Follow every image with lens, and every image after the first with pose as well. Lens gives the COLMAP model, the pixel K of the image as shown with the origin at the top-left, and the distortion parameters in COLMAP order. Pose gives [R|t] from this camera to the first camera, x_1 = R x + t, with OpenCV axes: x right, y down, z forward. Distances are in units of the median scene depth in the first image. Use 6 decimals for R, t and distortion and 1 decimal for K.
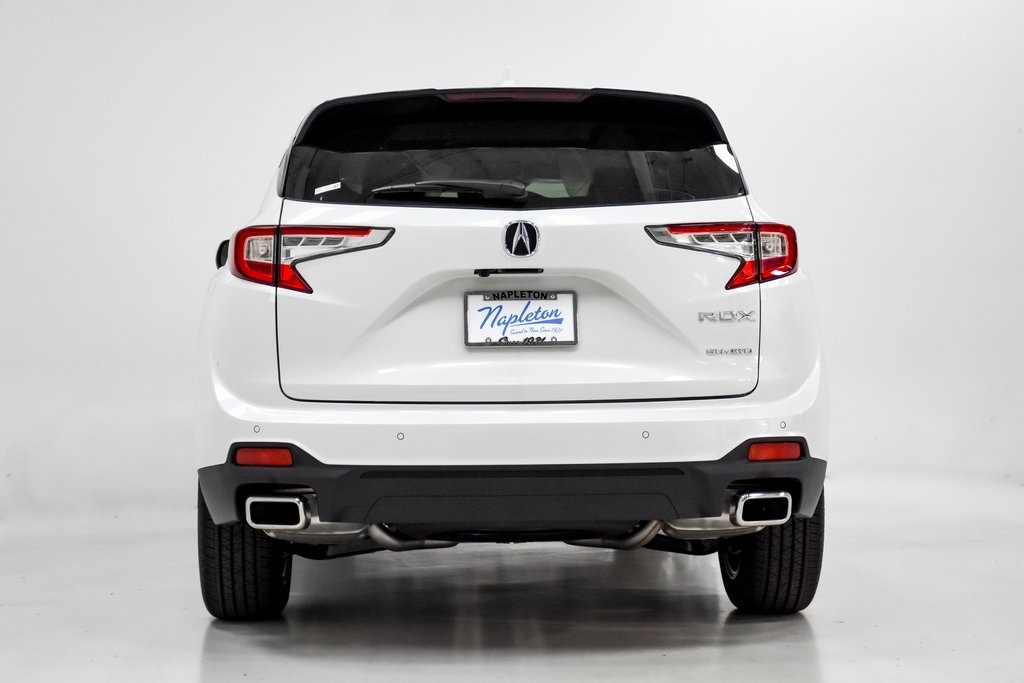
lens RADIAL K [[2171.6, 0, 512.0], [0, 2171.6, 341.5], [0, 0, 1]] dist [0.049952, 0.078329]
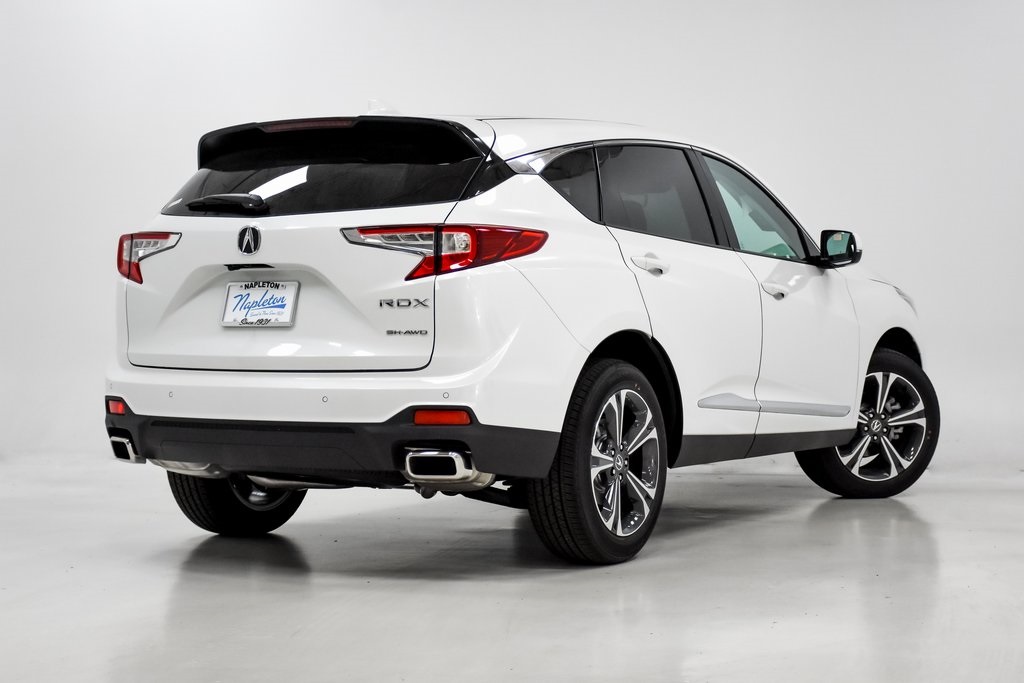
lens RADIAL K [[1954.9, 0, 512.0], [0, 1954.9, 341.5], [0, 0, 1]] dist [0.030261, 0.026724]
pose [[0.847076, 0.014197, -0.531282, 0.720025], [-0.012302, 0.999899, 0.007106, 0.001283], [0.531329, 0.000516, 0.847165, 0.119581]]
